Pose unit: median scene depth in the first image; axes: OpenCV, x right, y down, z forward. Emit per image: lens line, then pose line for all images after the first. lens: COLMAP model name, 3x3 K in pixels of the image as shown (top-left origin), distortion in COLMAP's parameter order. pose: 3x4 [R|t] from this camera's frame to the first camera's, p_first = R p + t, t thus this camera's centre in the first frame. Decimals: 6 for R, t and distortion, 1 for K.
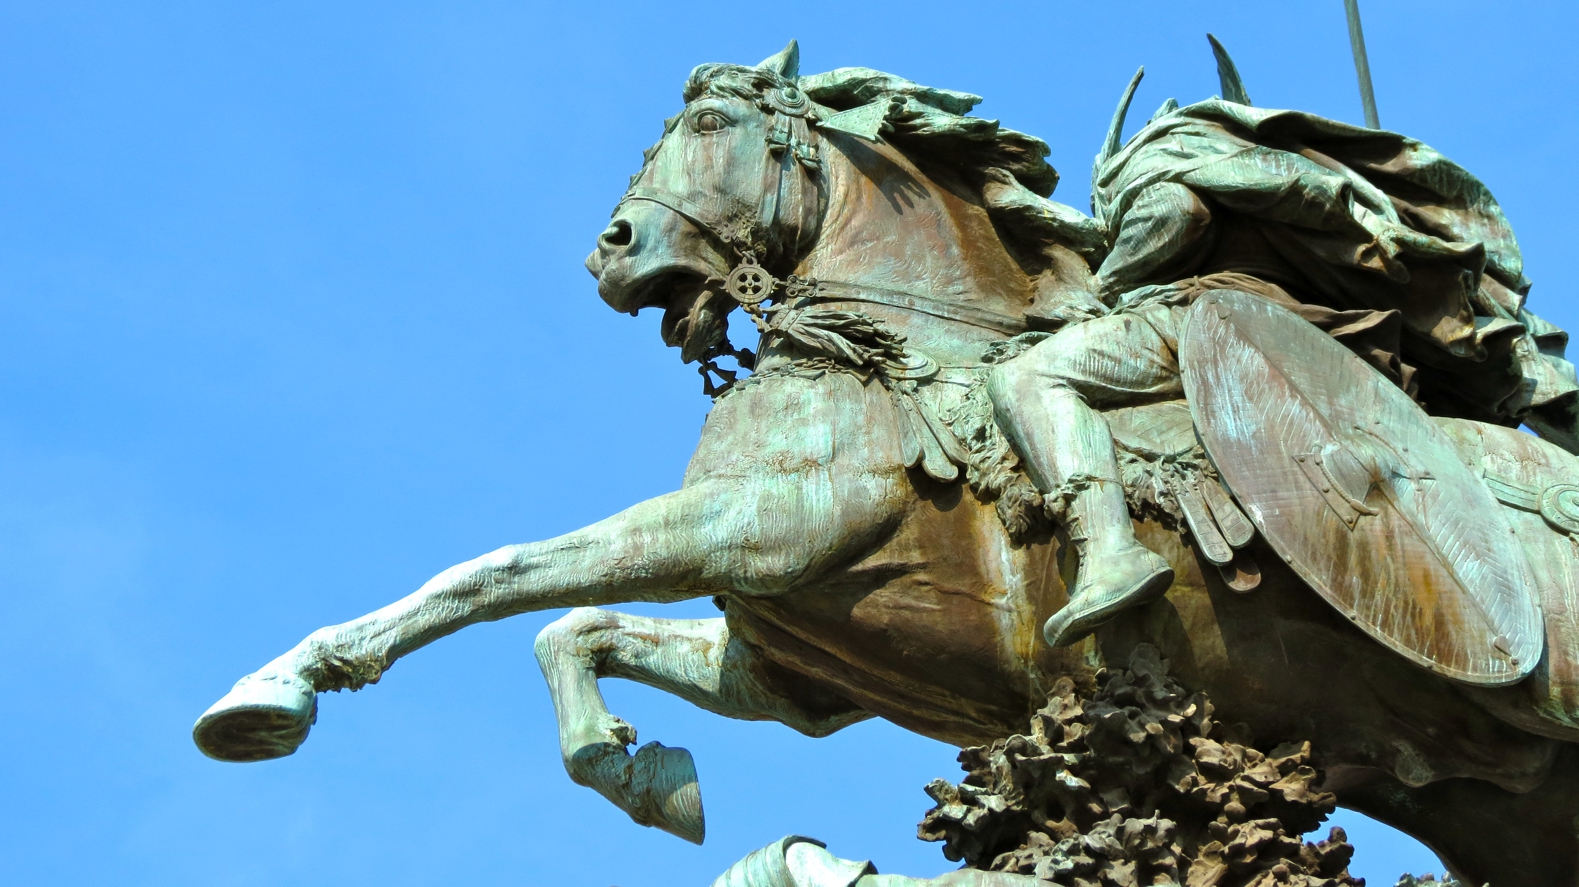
lens RADIAL K [[5054.6, 0, 789.5], [0, 5054.6, 443.5], [0, 0, 1]] dist [0.015300, 0.528441]
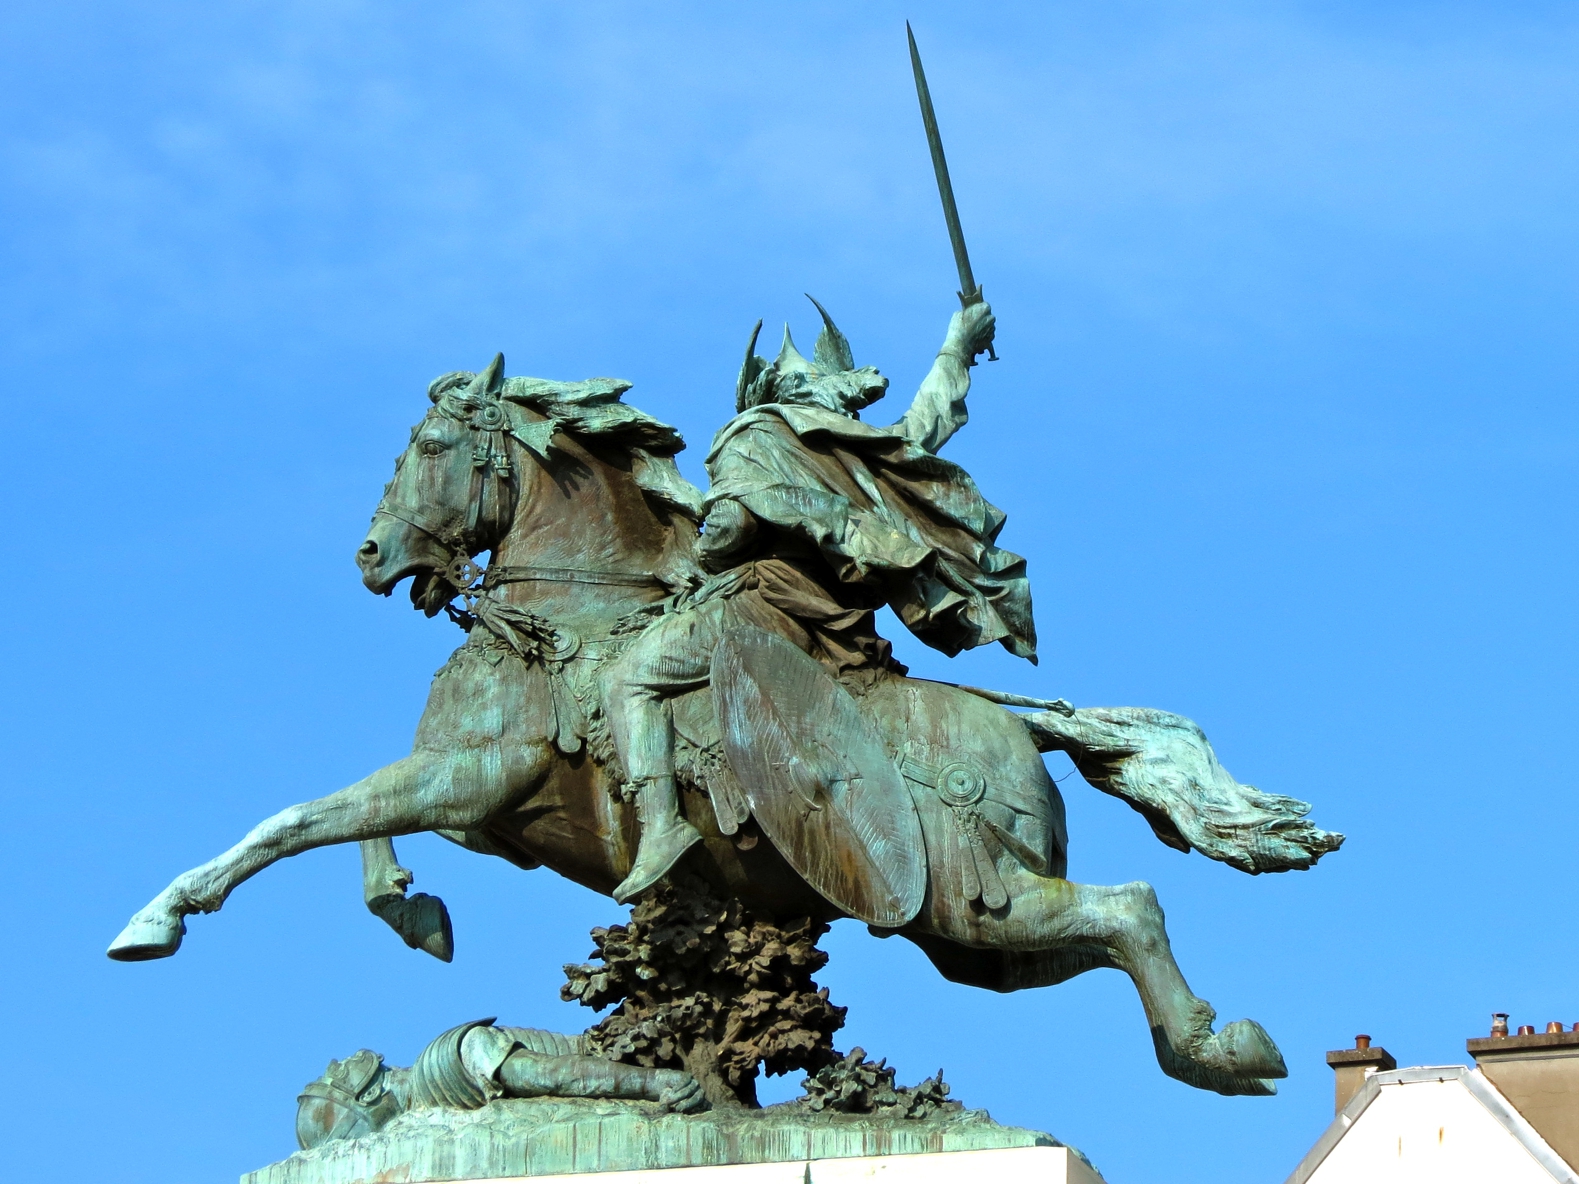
lens RADIAL K [[7158.2, 0, 789.5], [0, 7158.2, 592.0], [0, 0, 1]] dist [0.037825, 3.725351]
pose [[0.980531, -0.033061, -0.193562, 0.521775], [0.107337, 0.915667, 0.387340, -0.878540], [0.164433, -0.400575, 0.901389, -0.934260]]
